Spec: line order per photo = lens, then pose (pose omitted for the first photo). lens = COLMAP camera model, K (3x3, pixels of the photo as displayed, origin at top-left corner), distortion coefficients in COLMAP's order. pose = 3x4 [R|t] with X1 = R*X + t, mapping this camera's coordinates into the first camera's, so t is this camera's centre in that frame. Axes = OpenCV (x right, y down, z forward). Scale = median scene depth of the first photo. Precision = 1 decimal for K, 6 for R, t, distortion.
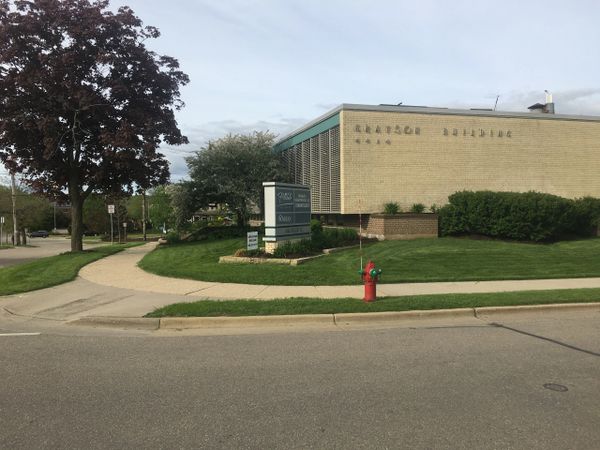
lens RADIAL K [[504.6, 0, 299.3], [0, 504.6, 228.4], [0, 0, 1]] dist [0.053103, -0.010649]
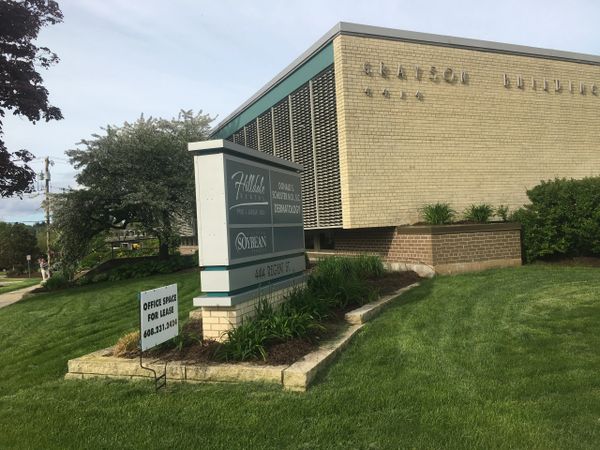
lens RADIAL K [[504.6, 0, 290.8], [0, 504.6, 223.6], [0, 0, 1]] dist [0.053103, -0.010649]
pose [[0.993481, -0.037423, 0.107676, -0.030450], [0.043010, 0.997820, -0.050045, -0.009483], [-0.105568, 0.054350, 0.992926, 0.472403]]
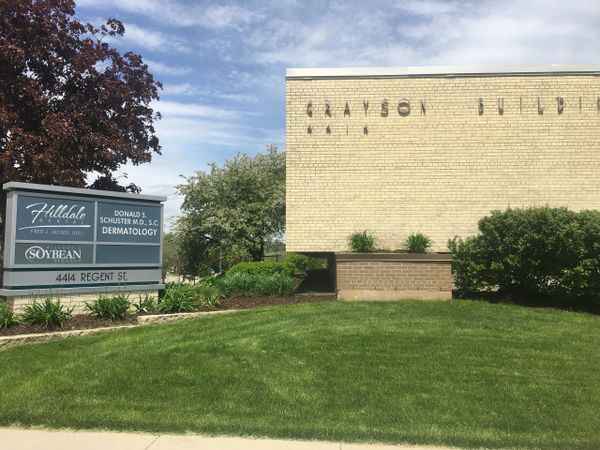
lens RADIAL K [[504.6, 0, 301.2], [0, 504.6, 220.8], [0, 0, 1]] dist [0.053103, -0.010649]
pose [[0.940682, -0.013489, -0.339021, 0.302275], [-0.024989, 0.993741, -0.108874, -0.001221], [0.338368, 0.110887, 0.934458, 0.449240]]
